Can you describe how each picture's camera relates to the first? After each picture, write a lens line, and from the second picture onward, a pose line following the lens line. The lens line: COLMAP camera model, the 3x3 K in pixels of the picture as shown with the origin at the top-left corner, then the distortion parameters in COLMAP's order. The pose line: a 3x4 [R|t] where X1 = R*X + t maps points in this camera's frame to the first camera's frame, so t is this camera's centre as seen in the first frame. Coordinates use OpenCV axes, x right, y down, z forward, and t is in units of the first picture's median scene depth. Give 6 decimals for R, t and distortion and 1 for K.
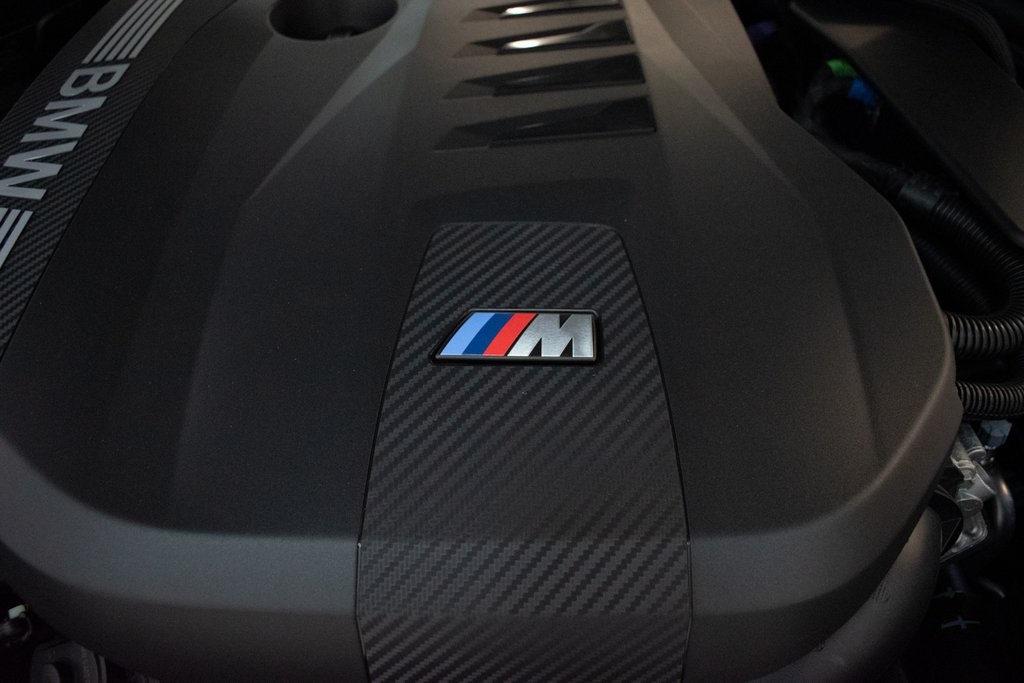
lens RADIAL K [[775.6, 0, 512.0], [0, 775.6, 341.5], [0, 0, 1]] dist [-0.126019, 0.038630]
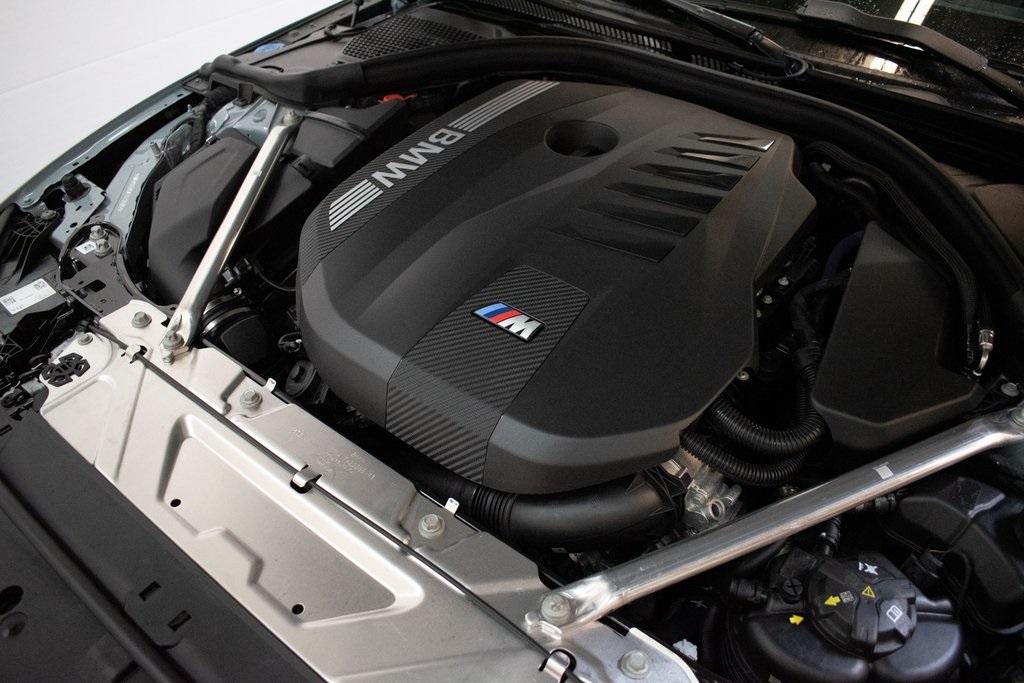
lens RADIAL K [[775.6, 0, 512.0], [0, 775.6, 341.5], [0, 0, 1]] dist [-0.126019, 0.038630]
pose [[0.796341, 0.401230, -0.452610, 0.873329], [-0.421719, 0.904737, 0.060041, -0.071523], [0.433583, 0.143061, 0.889685, -0.811428]]
